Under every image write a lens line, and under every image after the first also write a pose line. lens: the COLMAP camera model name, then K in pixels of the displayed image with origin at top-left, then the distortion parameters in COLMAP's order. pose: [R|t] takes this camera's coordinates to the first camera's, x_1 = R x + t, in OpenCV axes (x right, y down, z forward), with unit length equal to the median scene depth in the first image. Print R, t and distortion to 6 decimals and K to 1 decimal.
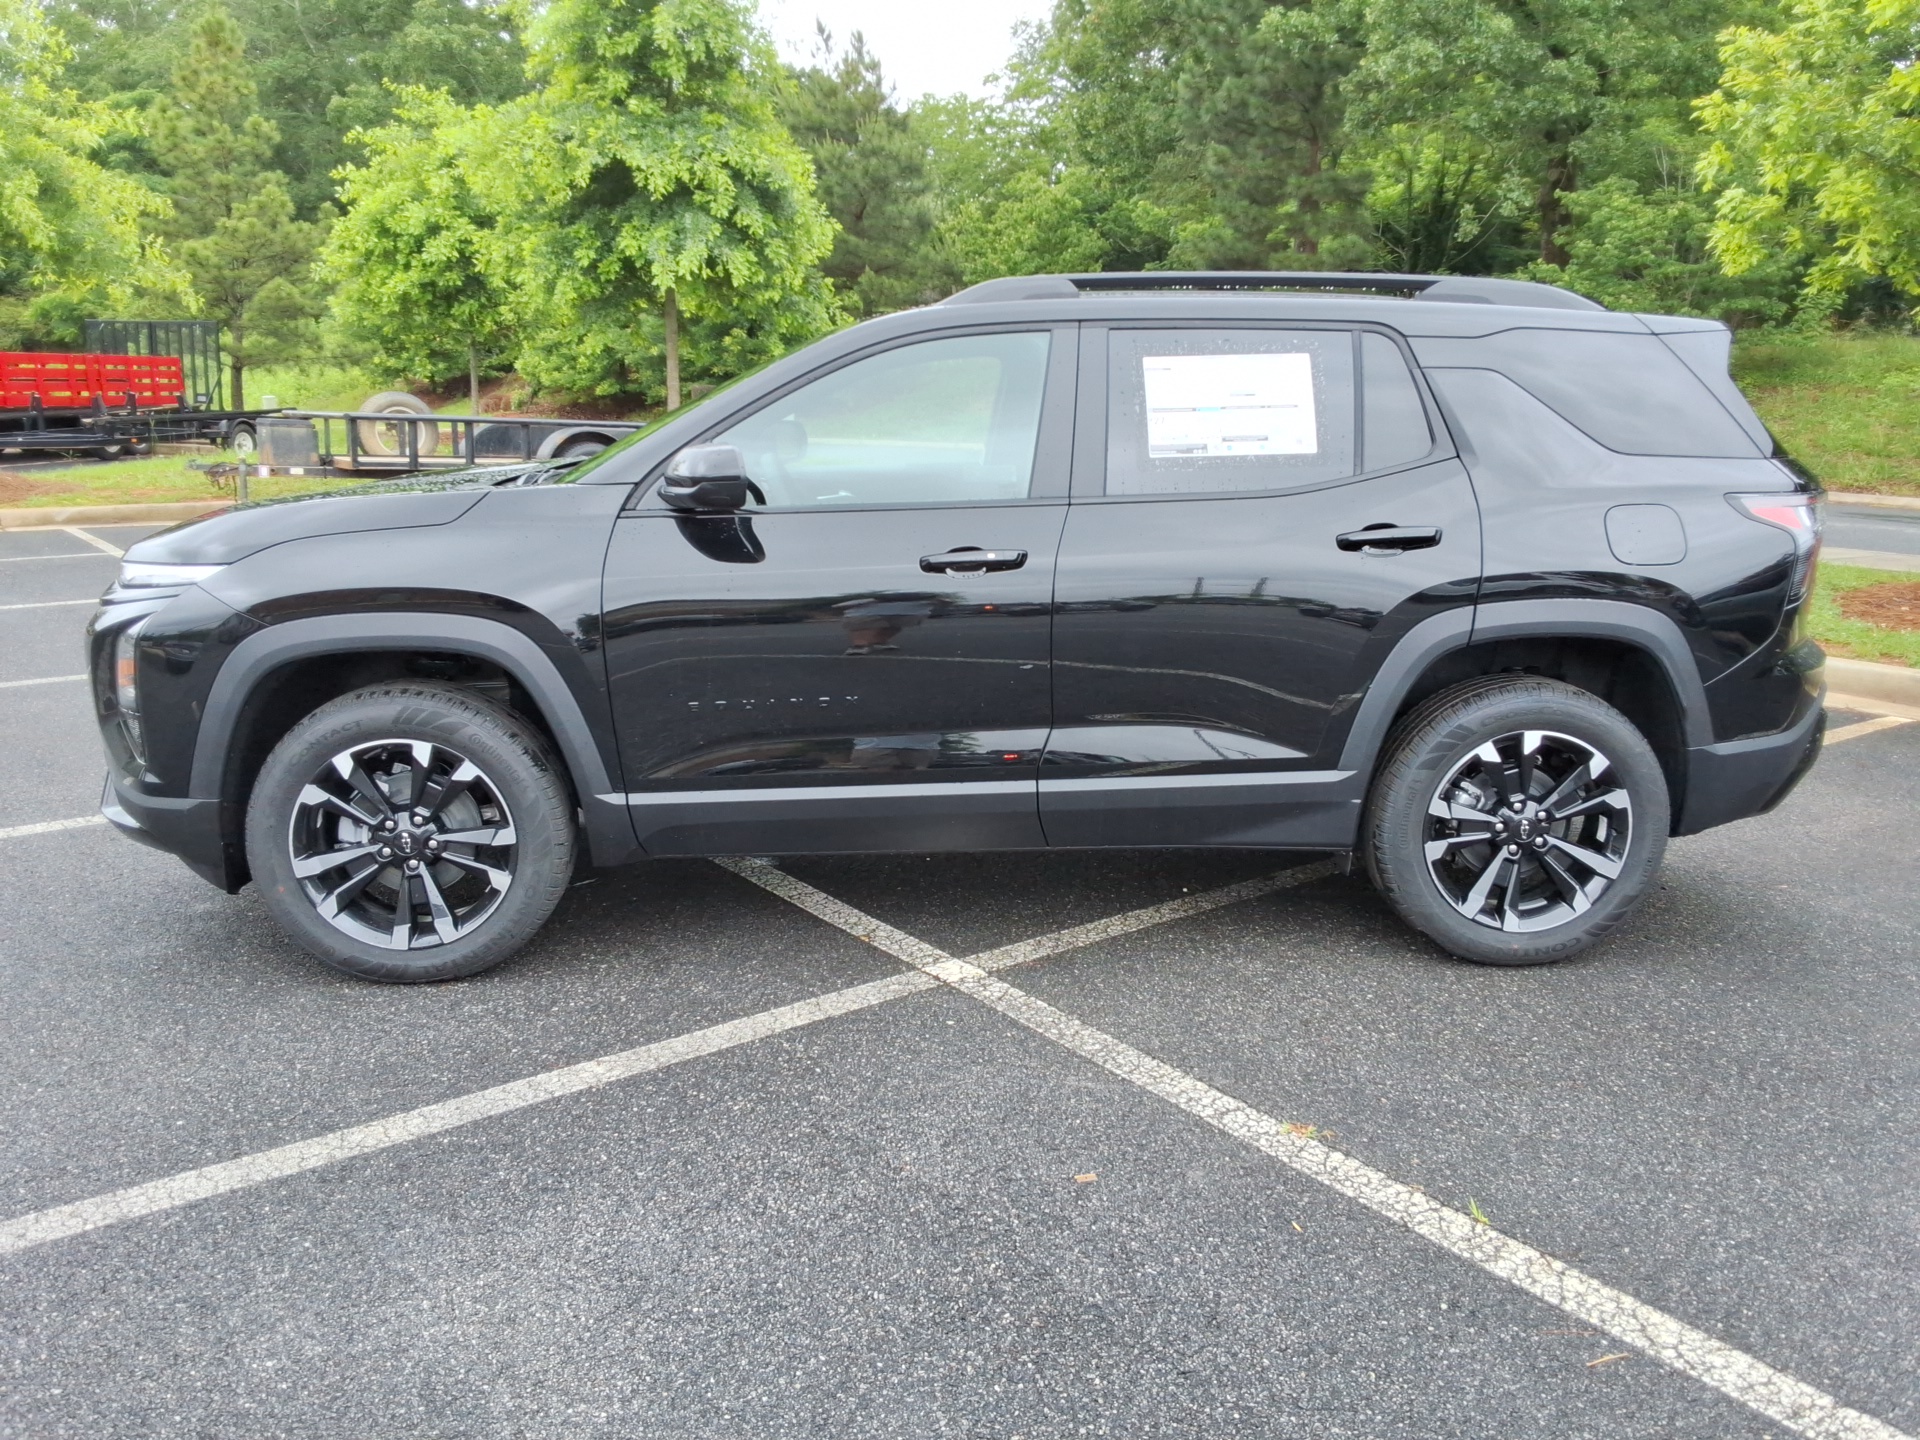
lens RADIAL K [[1535.2, 0, 945.2], [0, 1535.2, 705.8], [0, 0, 1]] dist [0.076458, -0.103792]
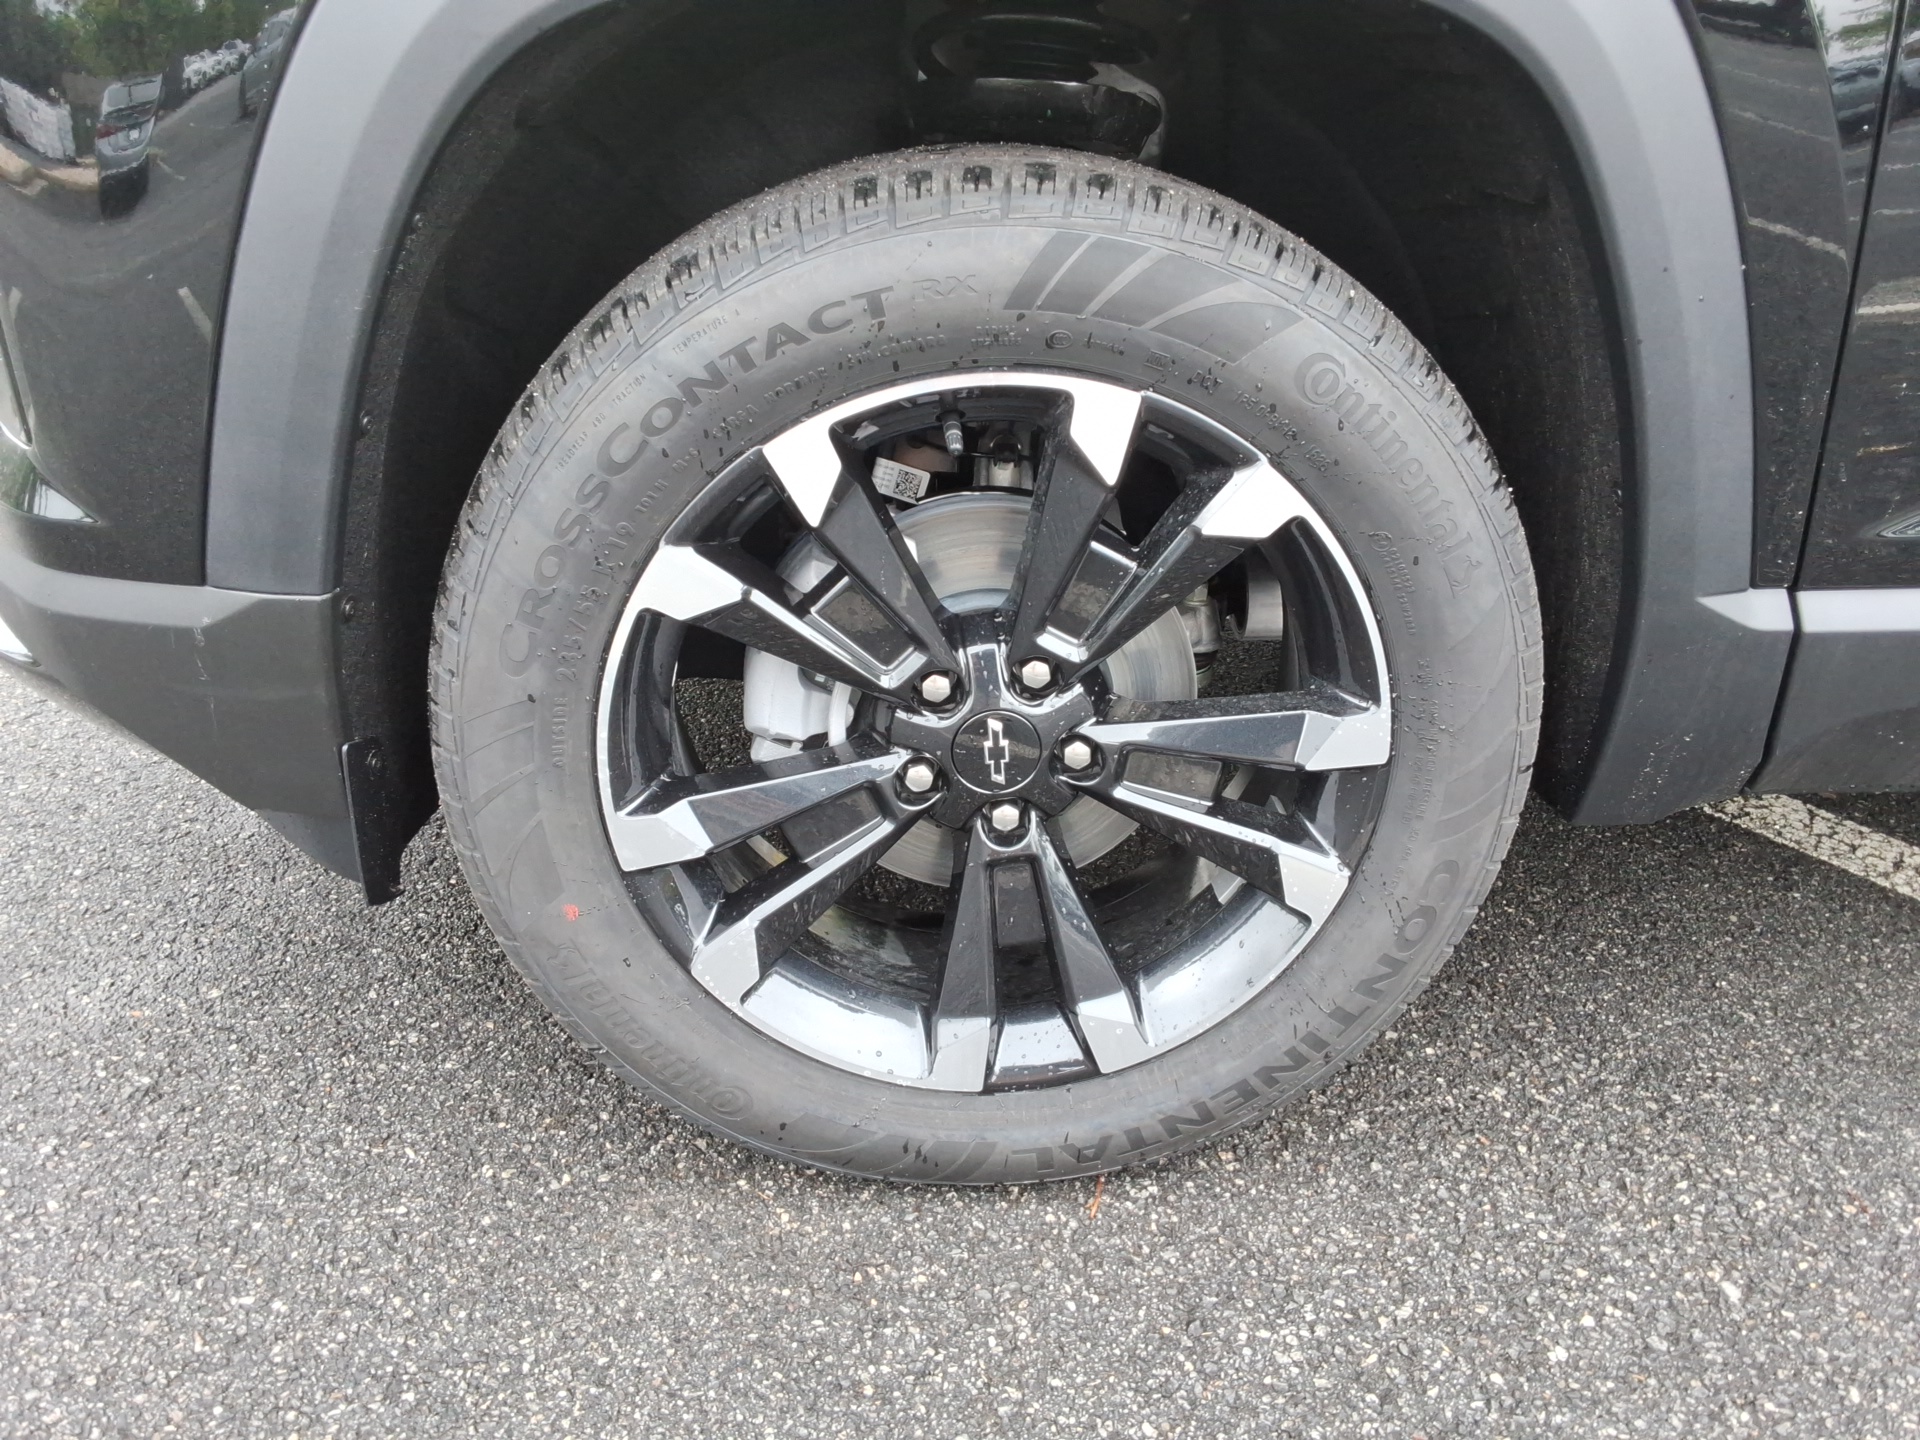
lens RADIAL K [[1535.2, 0, 960.0], [0, 1535.2, 726.3], [0, 0, 1]] dist [0.076458, -0.103792]
pose [[0.999752, 0.016223, 0.015253, -0.359255], [-0.019278, 0.973410, 0.228256, 0.020038], [-0.011144, -0.228494, 0.973482, 0.728278]]
